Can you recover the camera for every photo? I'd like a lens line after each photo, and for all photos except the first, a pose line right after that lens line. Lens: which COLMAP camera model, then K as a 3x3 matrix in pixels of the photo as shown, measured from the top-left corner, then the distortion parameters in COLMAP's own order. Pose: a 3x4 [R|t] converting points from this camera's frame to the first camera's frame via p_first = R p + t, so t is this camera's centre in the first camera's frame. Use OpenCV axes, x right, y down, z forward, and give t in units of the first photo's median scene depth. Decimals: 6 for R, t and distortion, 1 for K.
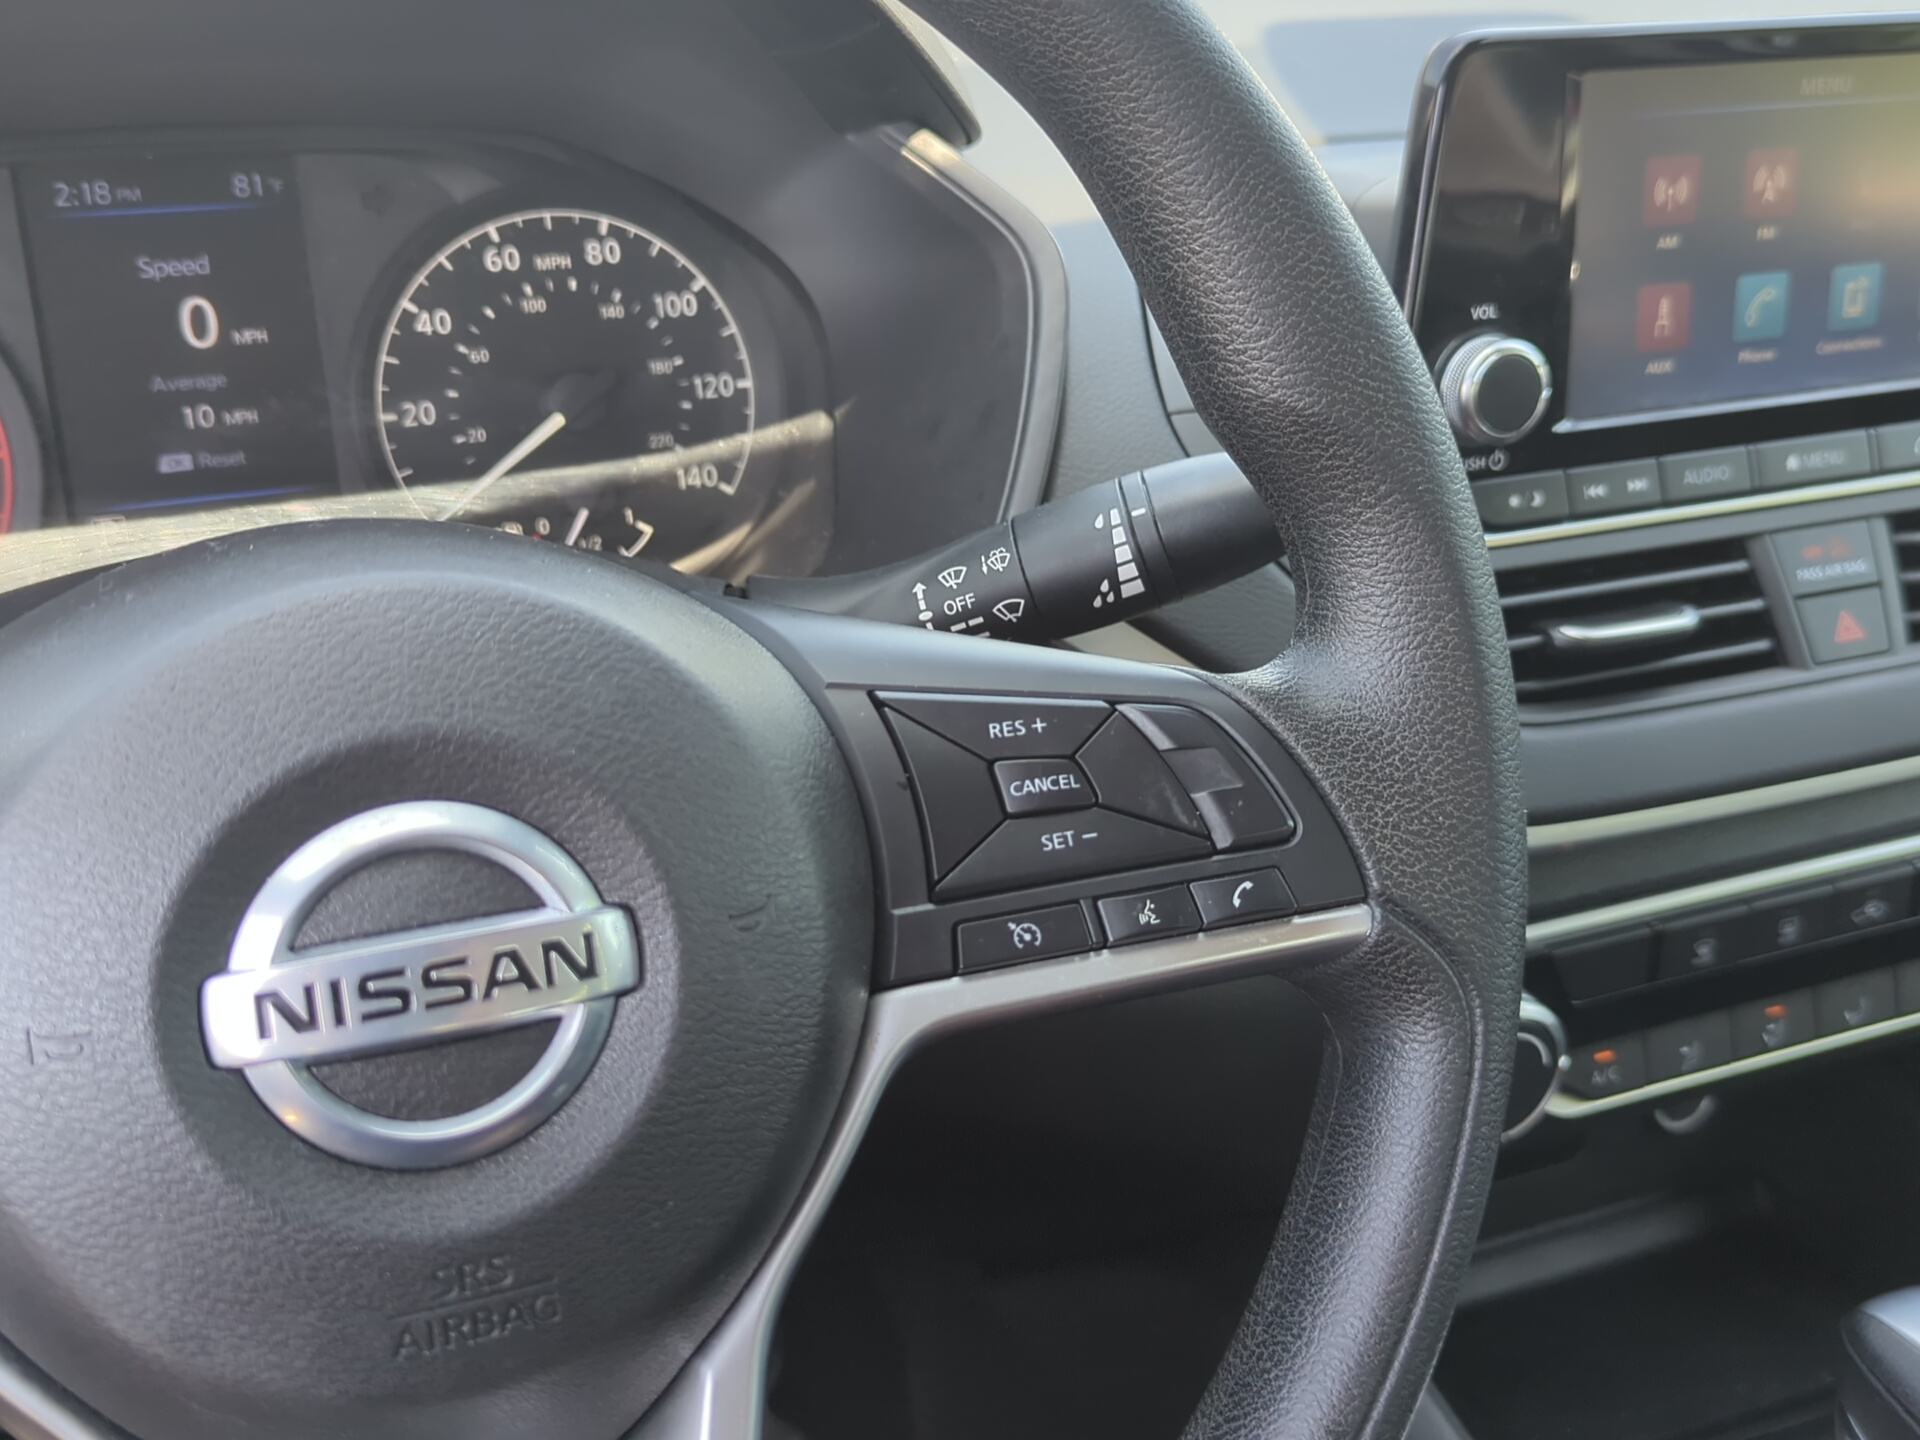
lens RADIAL K [[2107.2, 0, 984.6], [0, 2107.2, 689.5], [0, 0, 1]] dist [0.021572, 0.000000]
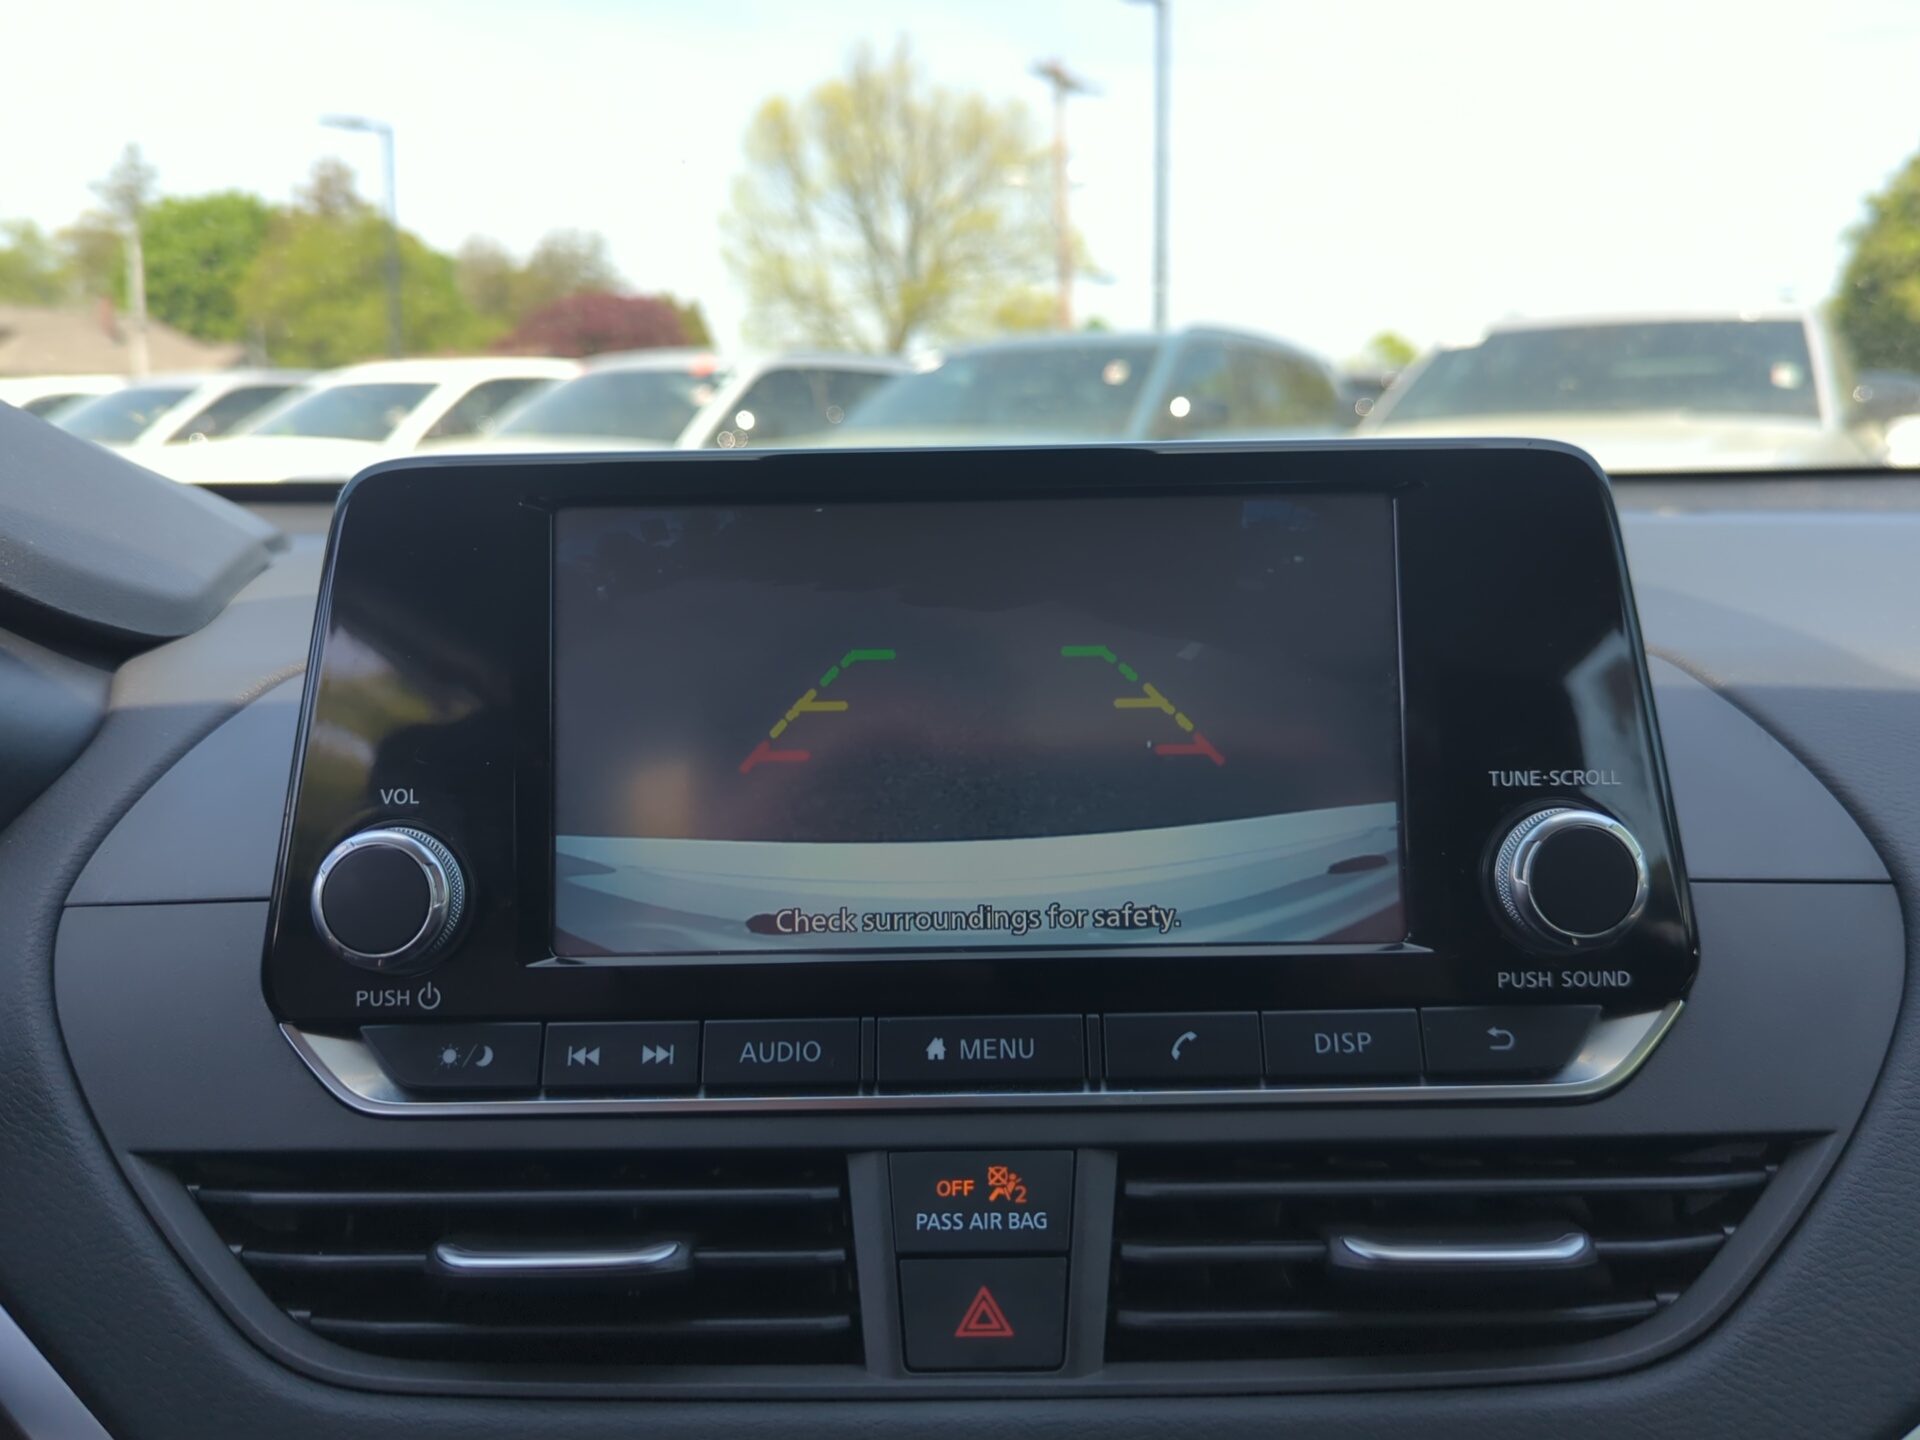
lens RADIAL K [[1556.2, 0, 980.7], [0, 1556.2, 680.2], [0, 0, 1]] dist [0.054723, -0.053428]
pose [[0.916148, -0.013456, -0.400614, 0.621056], [-0.135364, 0.930337, -0.340807, -0.048454], [0.377292, 0.366458, 0.850505, 0.539708]]
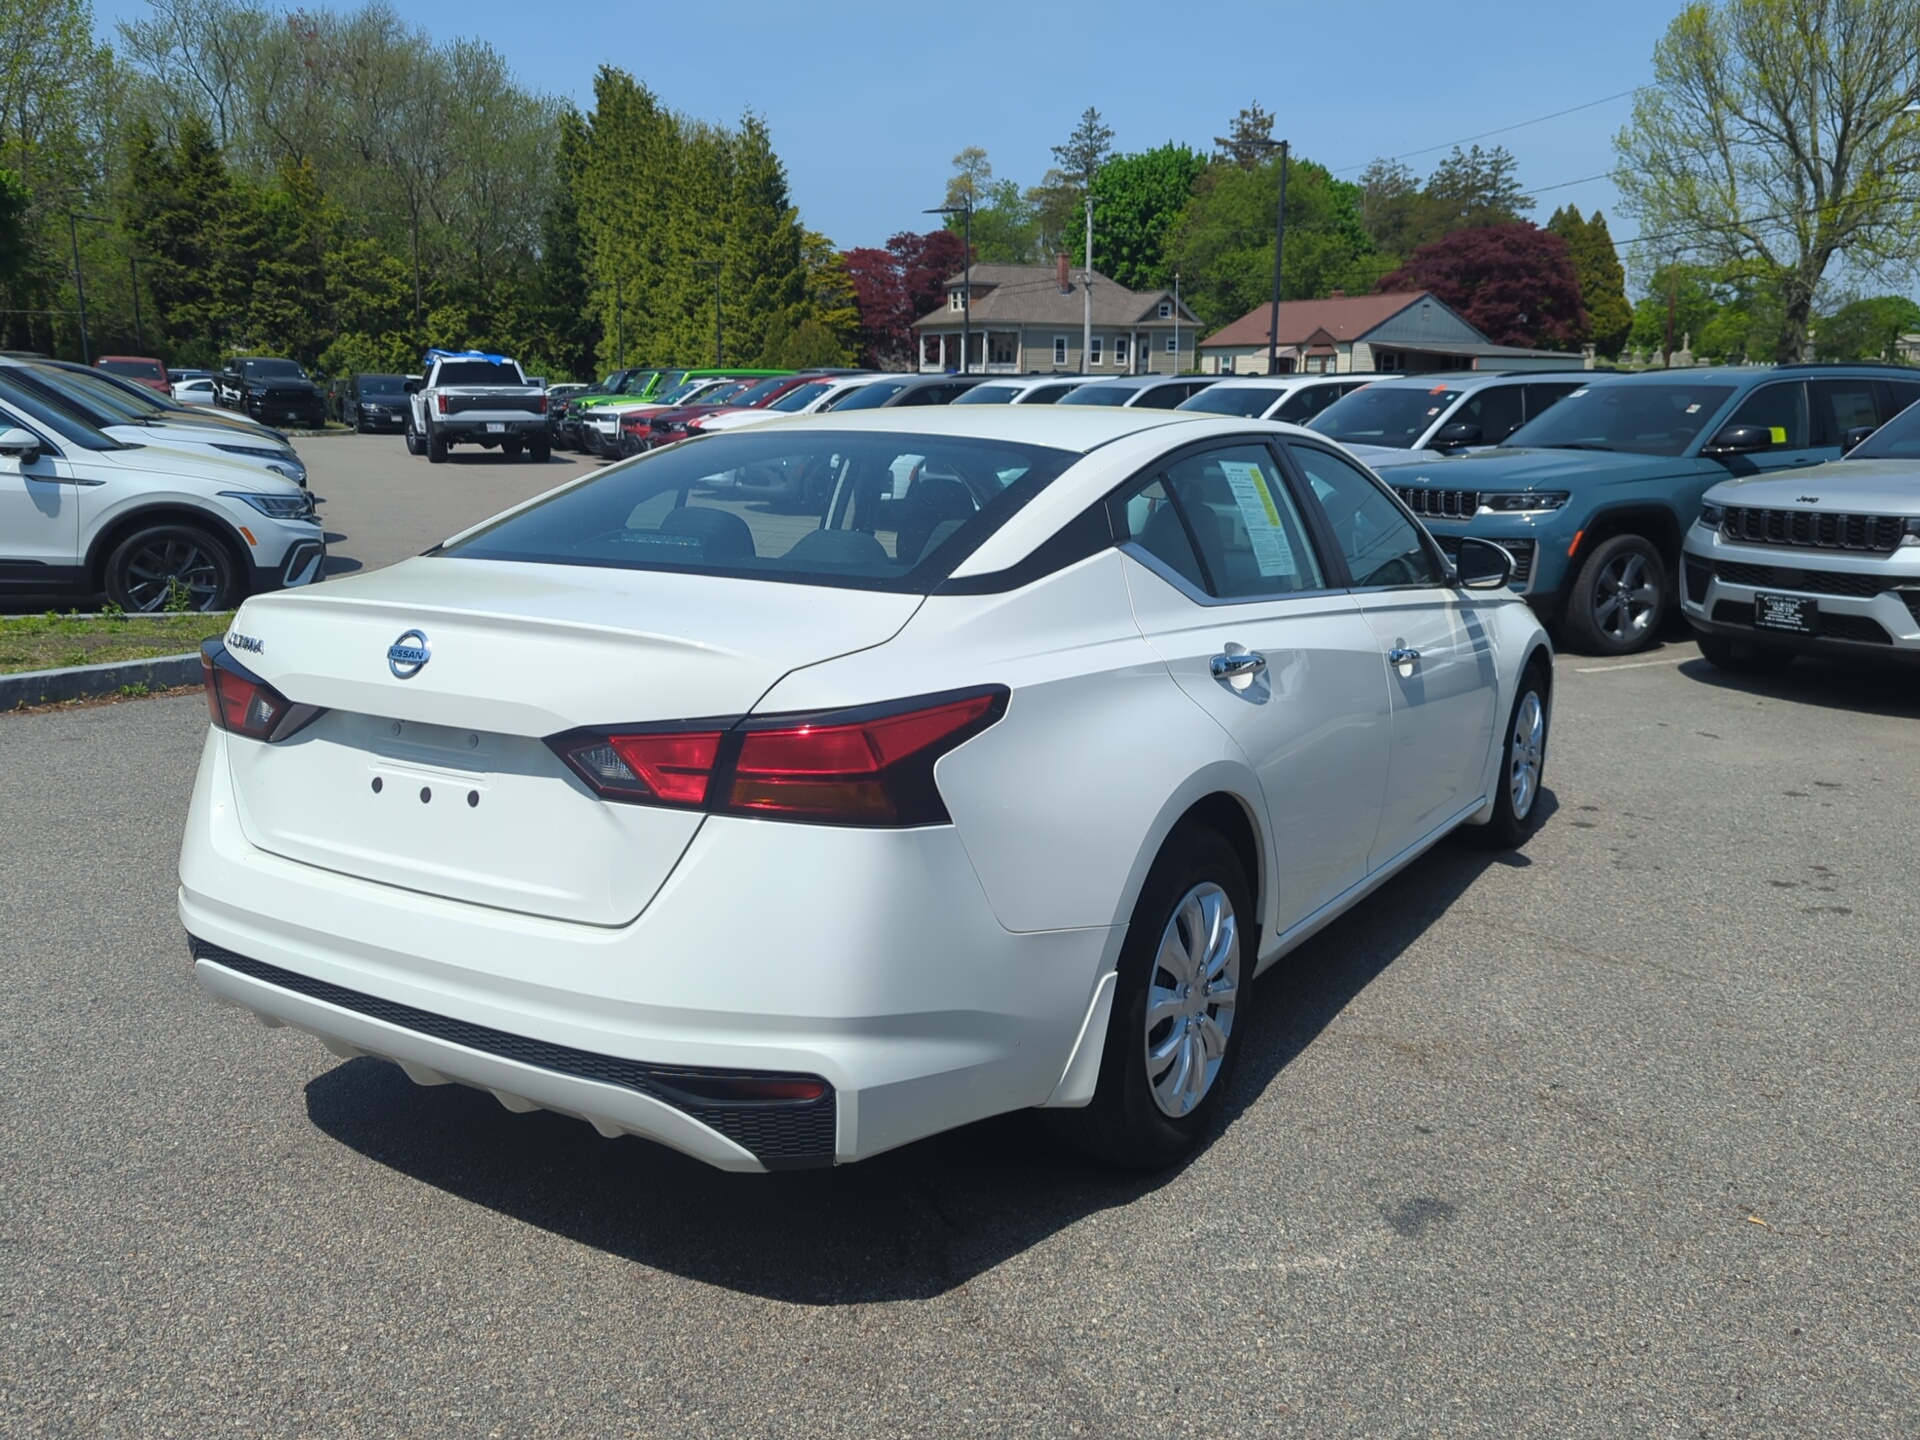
lens RADIAL K [[1556.2, 0, 976.1], [0, 1556.2, 715.6], [0, 0, 1]] dist [0.054723, -0.053428]
pose [[0.576296, 0.102319, -0.810810, 7.112327], [-0.356192, 0.924386, -0.136518, 2.201491], [0.735534, 0.367479, 0.569165, -4.783093]]
